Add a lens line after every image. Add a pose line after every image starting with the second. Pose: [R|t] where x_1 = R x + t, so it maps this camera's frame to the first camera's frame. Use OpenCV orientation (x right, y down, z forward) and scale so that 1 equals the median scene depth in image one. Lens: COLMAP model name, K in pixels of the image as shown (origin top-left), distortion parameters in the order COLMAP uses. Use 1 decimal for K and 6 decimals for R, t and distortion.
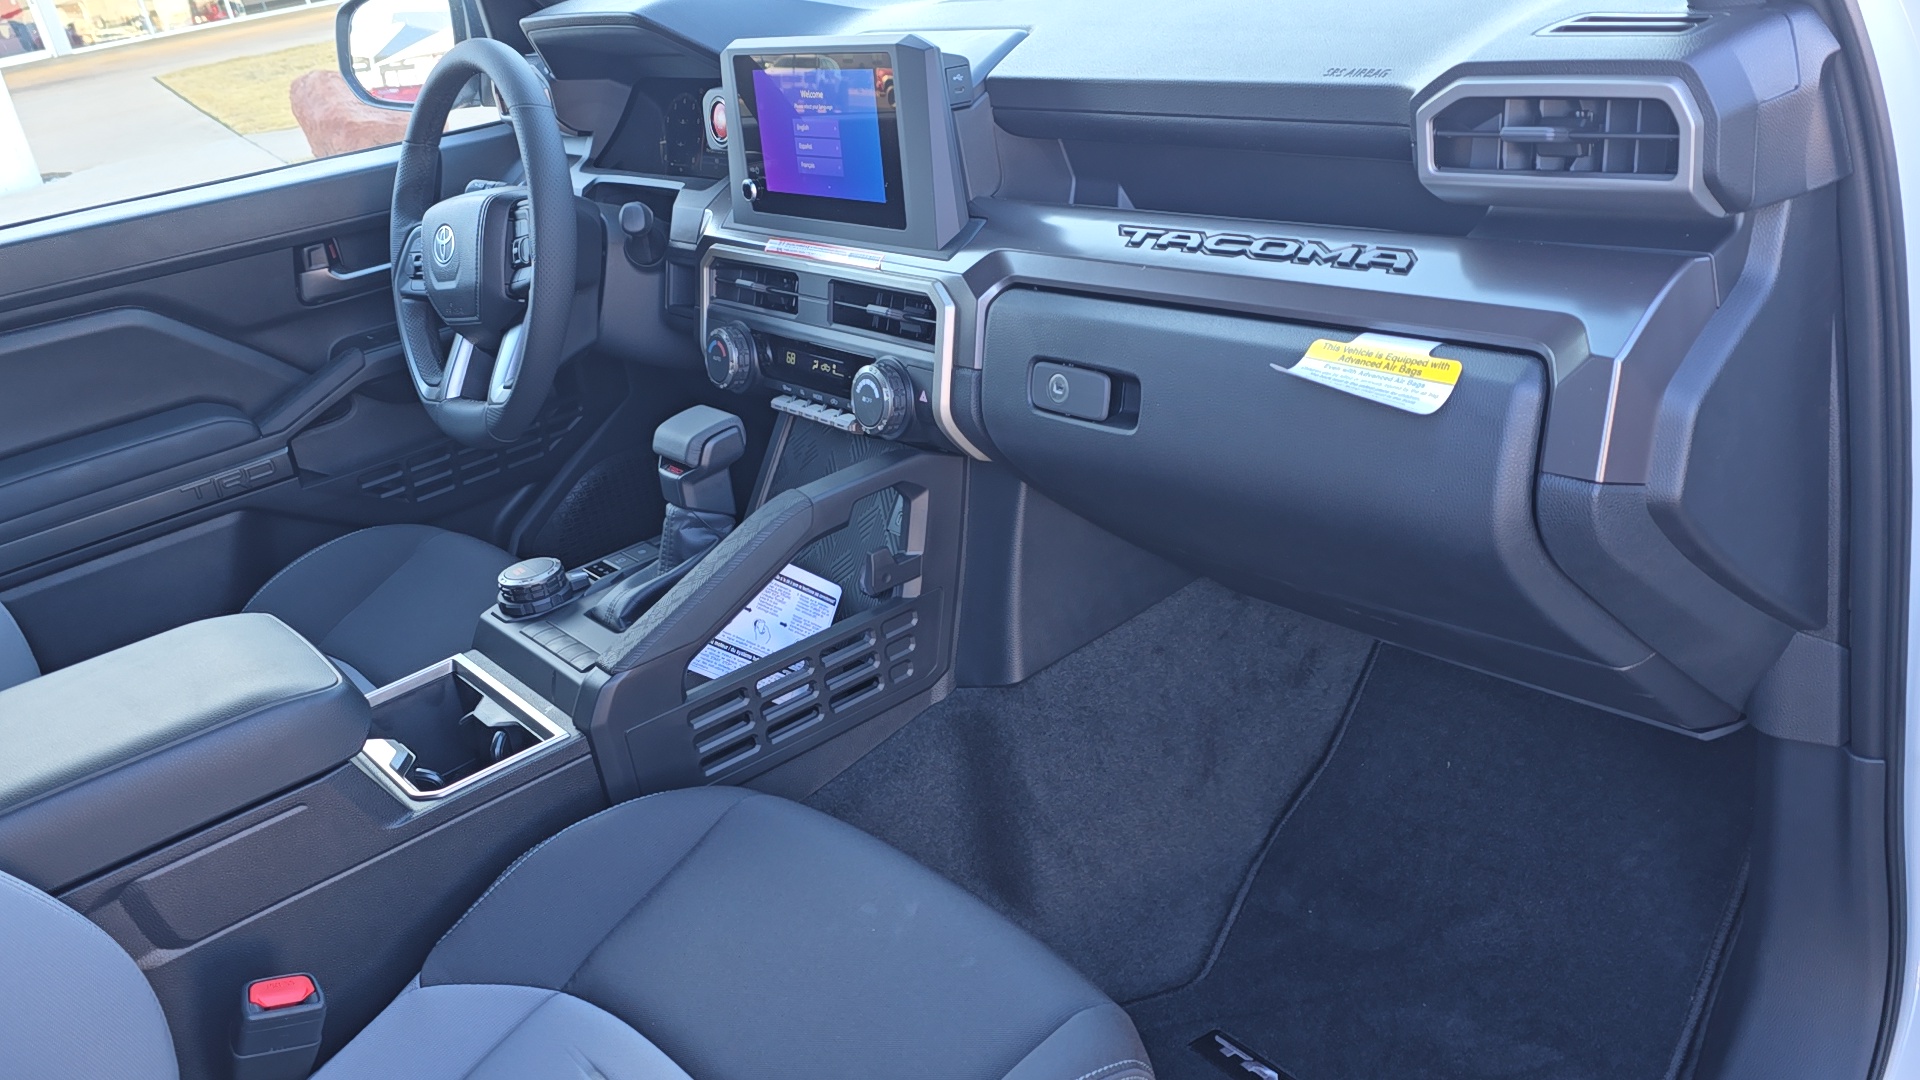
lens RADIAL K [[1604.9, 0, 954.9], [0, 1604.9, 541.2], [0, 0, 1]] dist [-0.010949, 0.030101]
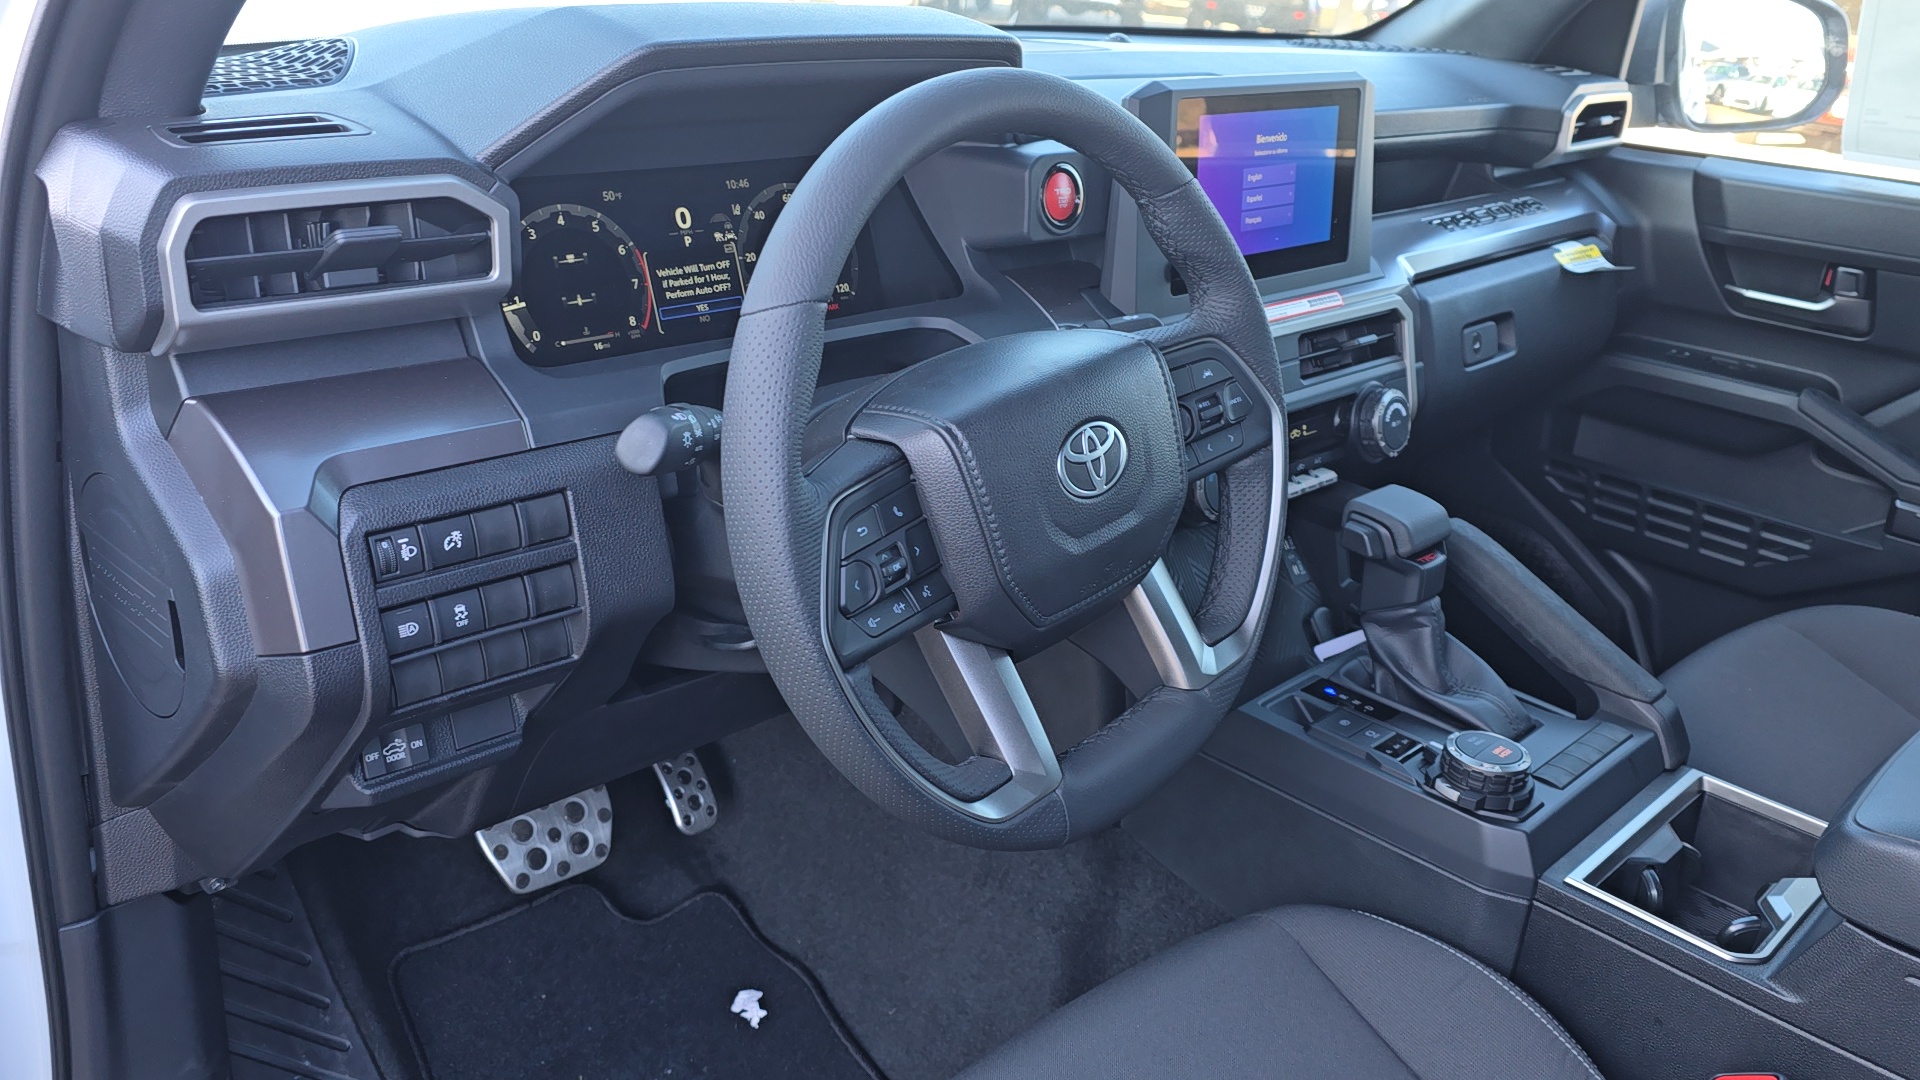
lens RADIAL K [[1604.9, 0, 956.9], [0, 1604.9, 534.3], [0, 0, 1]] dist [-0.010949, 0.030101]
pose [[-0.146401, -0.229705, 0.962186, -0.996073], [0.344136, 0.900085, 0.267241, -0.387386], [-0.927436, 0.370247, -0.052723, 1.319757]]
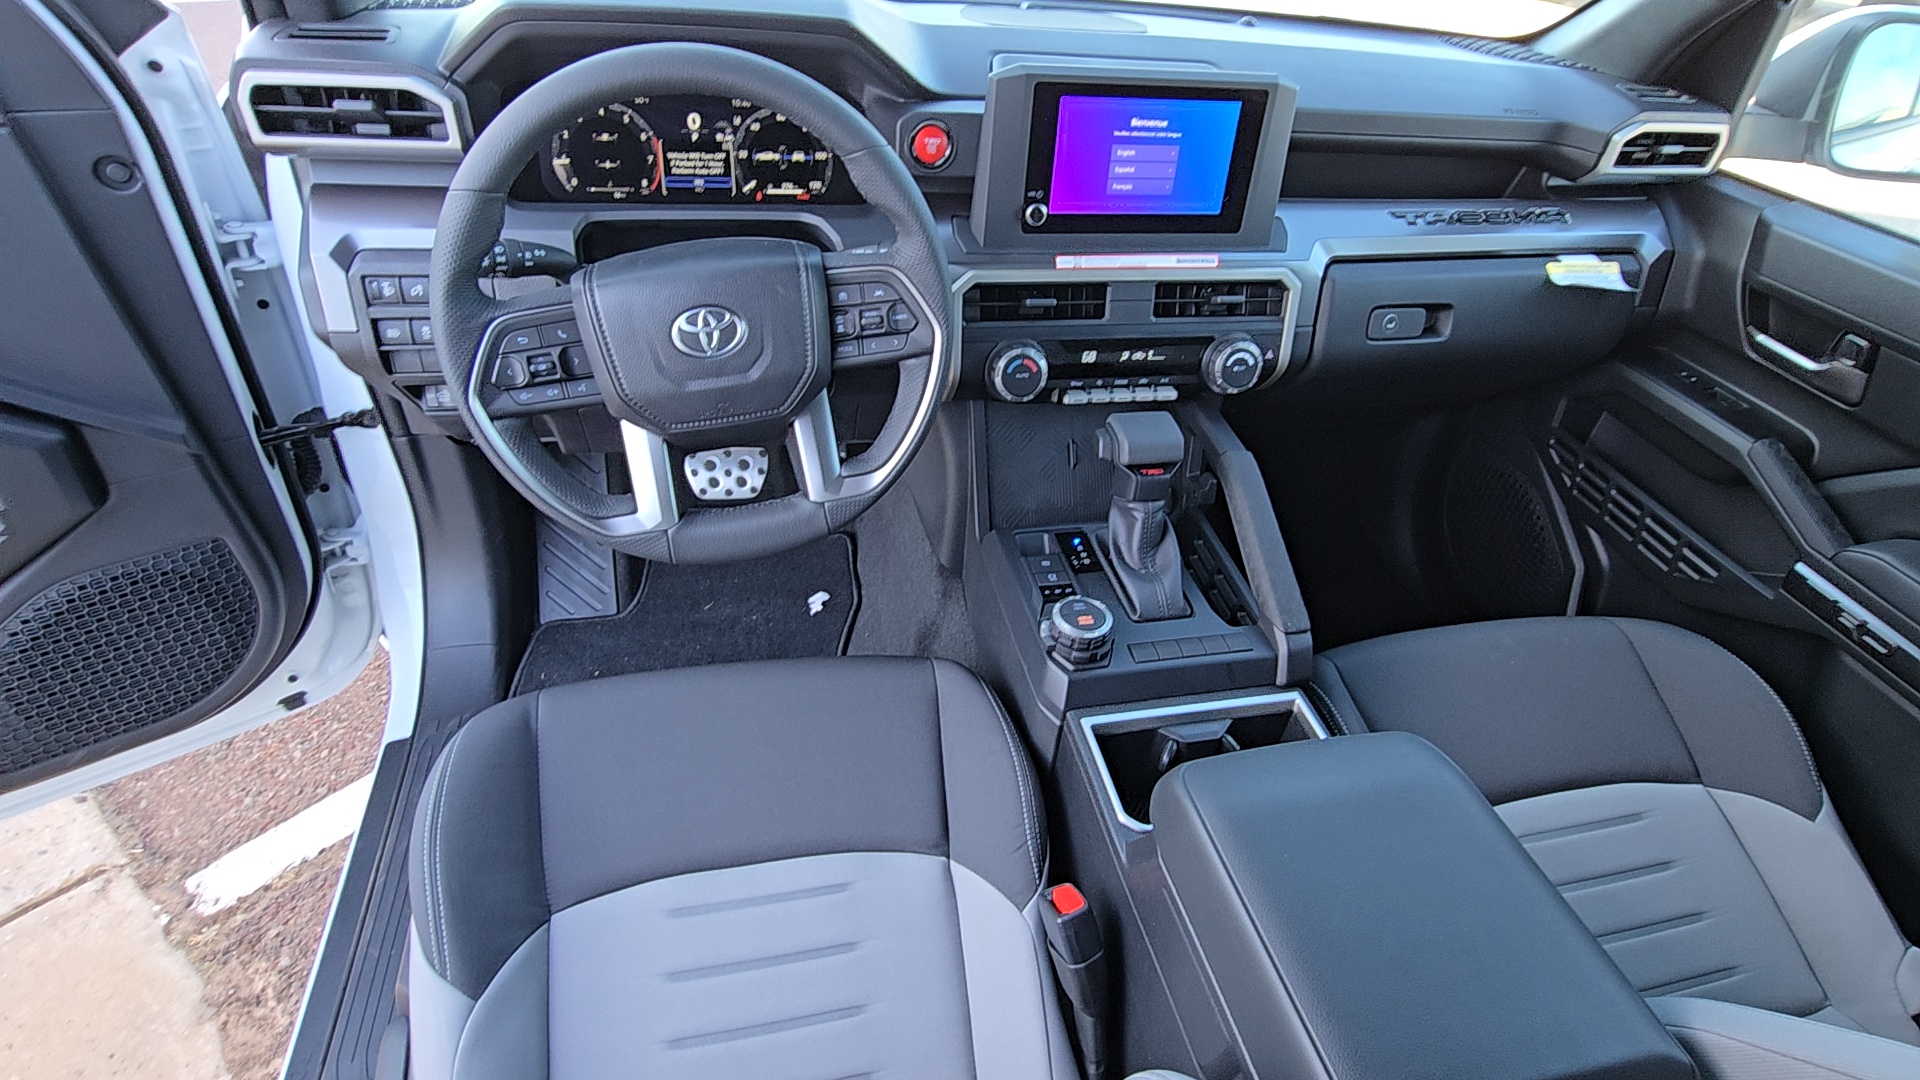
lens RADIAL K [[965.6, 0, 966.9], [0, 965.6, 535.4], [0, 0, 1]] dist [-0.001516, 0.001122]
pose [[0.405728, -0.395445, 0.824019, -0.842968], [0.217870, 0.917415, 0.332991, -0.271948], [-0.887647, 0.044426, 0.458377, 0.830688]]
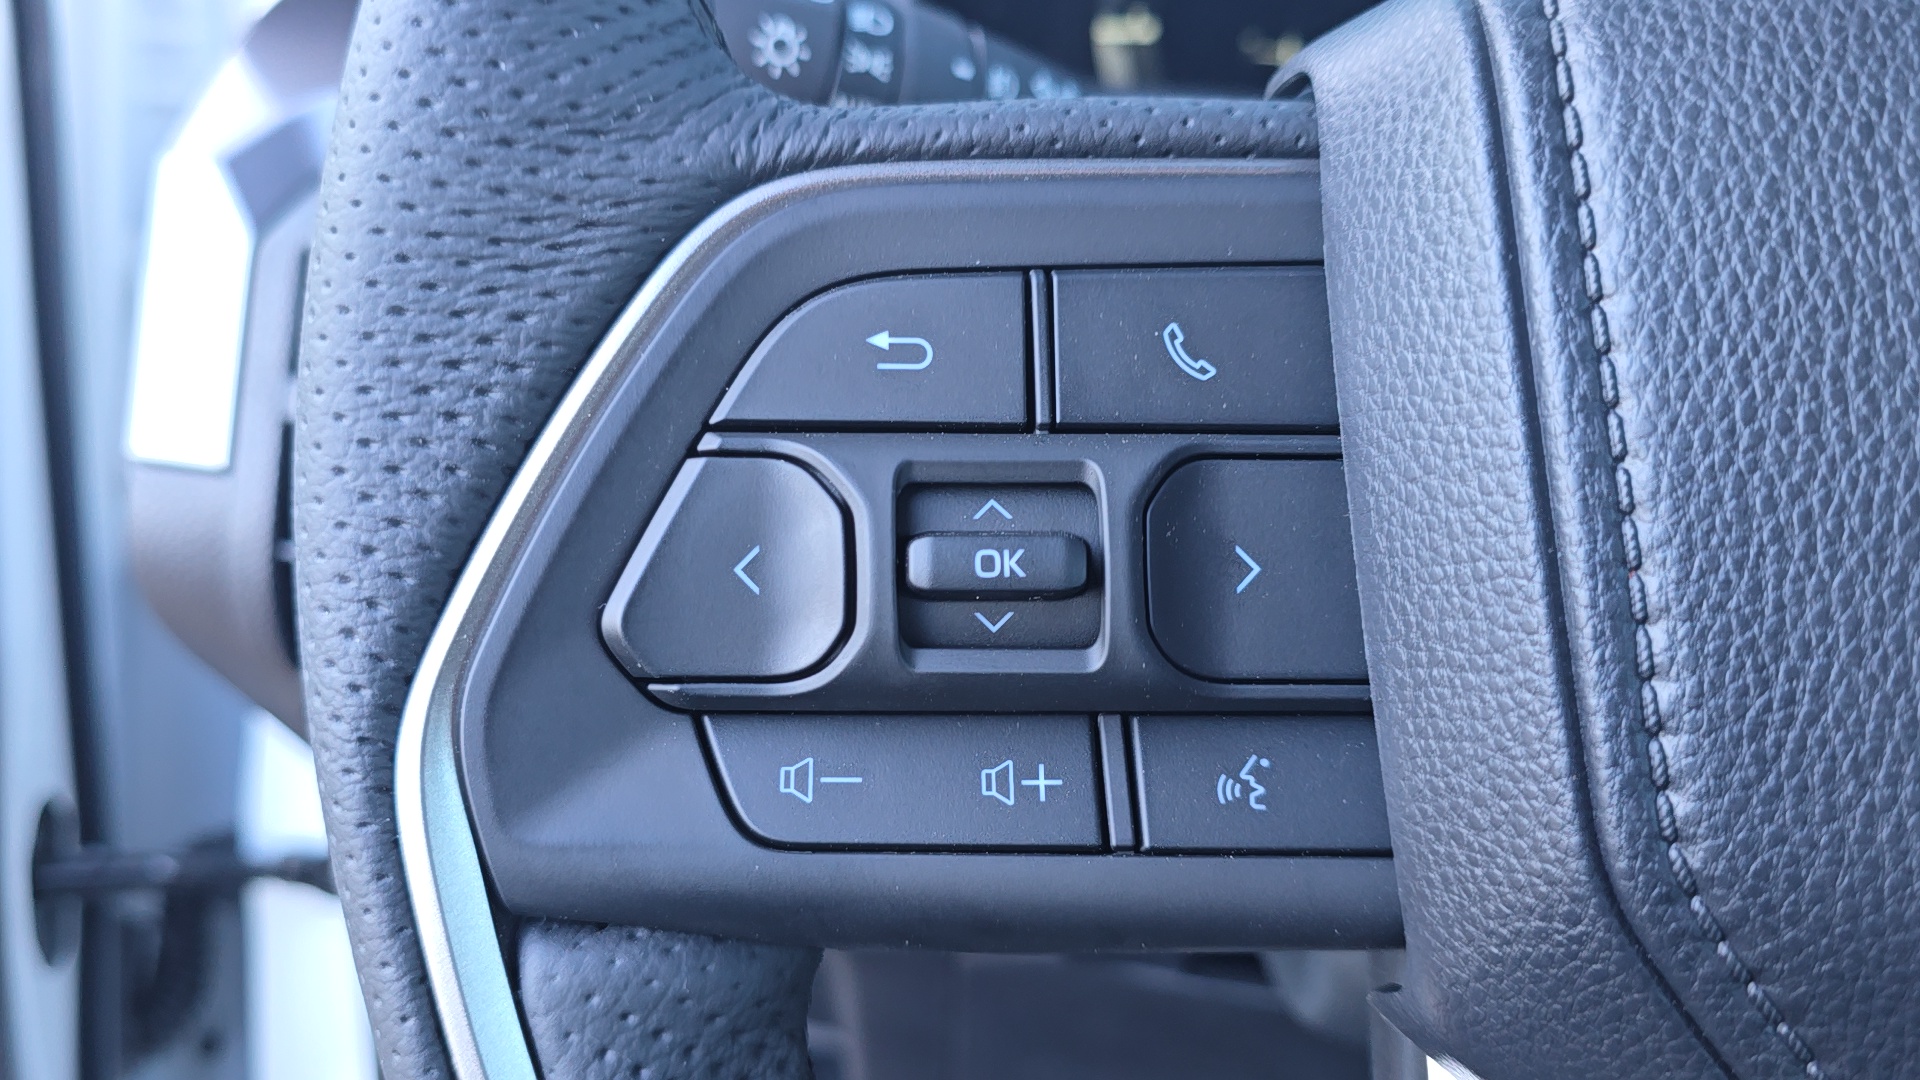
lens RADIAL K [[1604.9, 0, 954.4], [0, 1604.9, 551.5], [0, 0, 1]] dist [-0.010949, 0.030101]
pose [[0.681093, 0.018344, 0.731967, -0.521260], [0.098046, 0.988398, -0.116003, -0.215660], [-0.725603, 0.150775, 0.671392, 1.235816]]
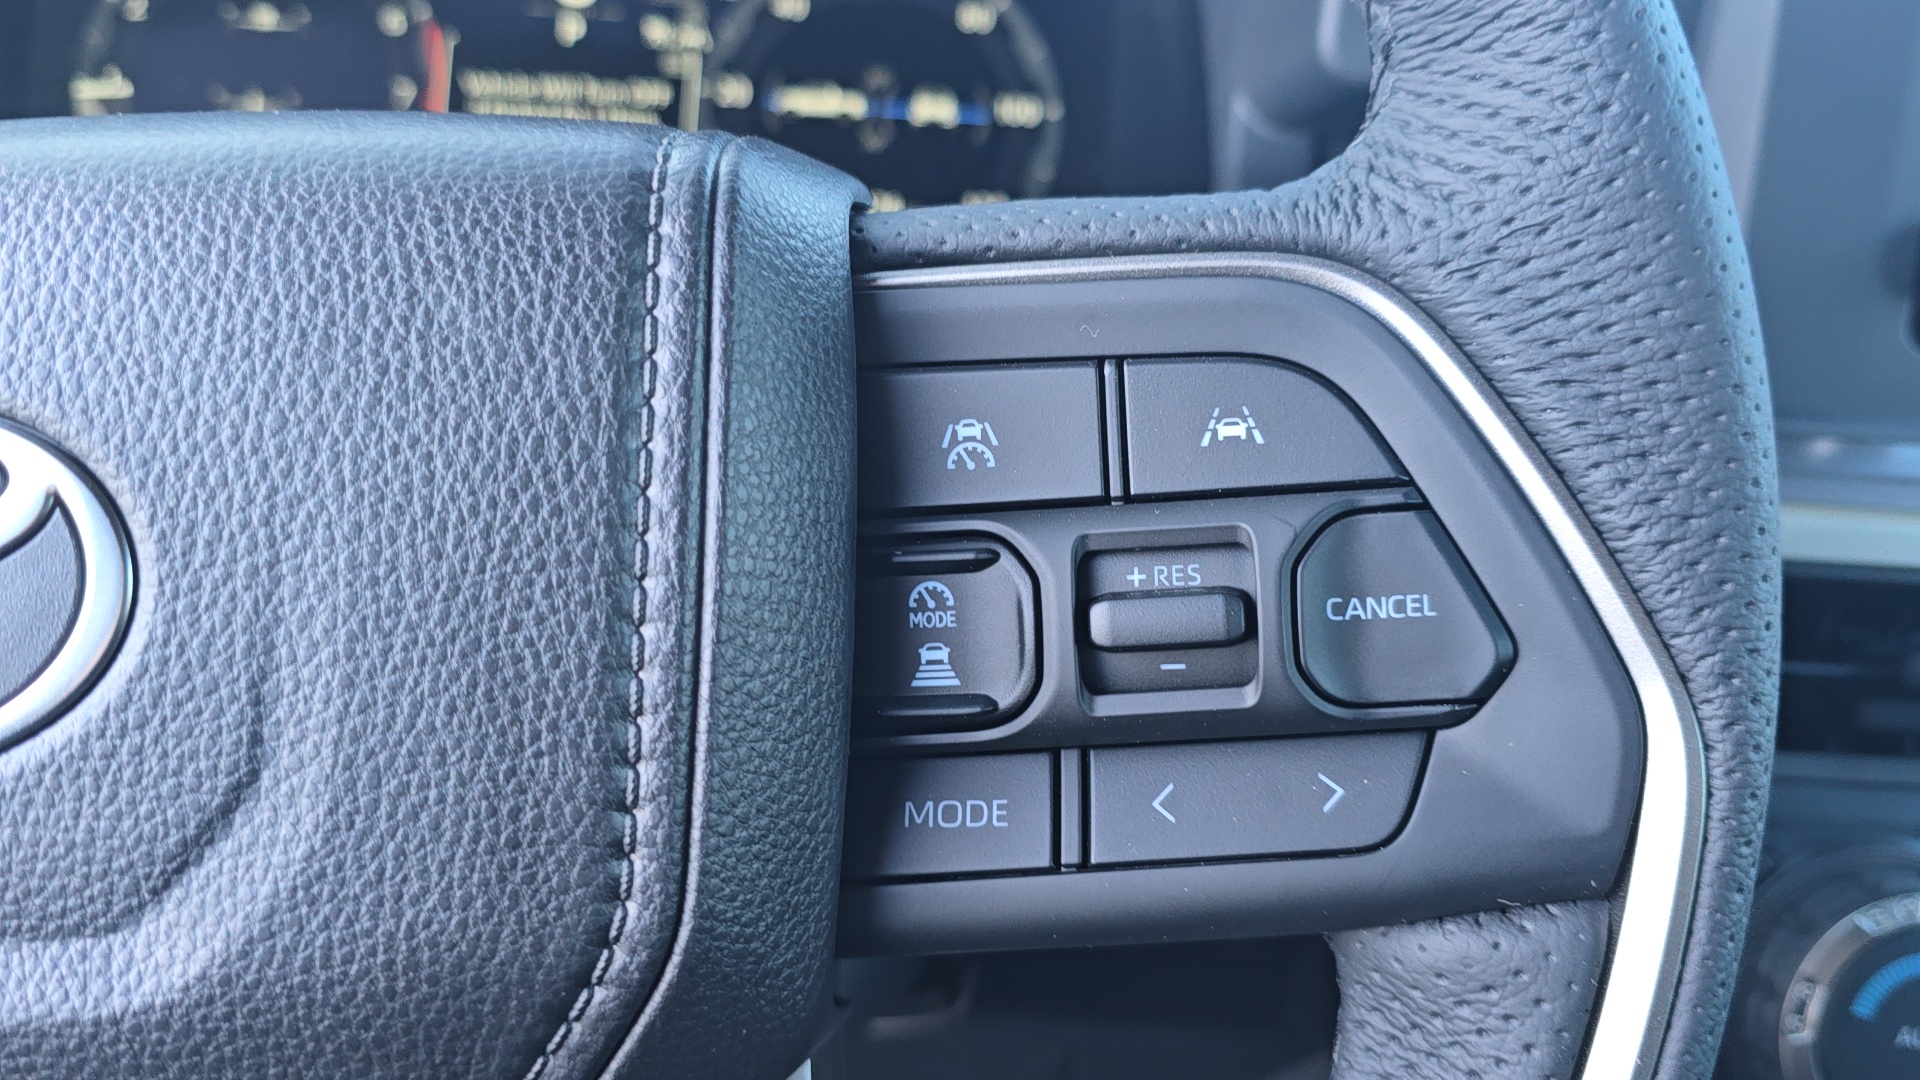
lens RADIAL K [[1604.9, 0, 995.2], [0, 1604.9, 584.5], [0, 0, 1]] dist [-0.010949, 0.030101]
pose [[0.580417, -0.070101, 0.811296, -0.425999], [0.167796, 0.985203, -0.034917, -0.206420], [-0.796844, 0.156398, 0.583592, 1.091358]]
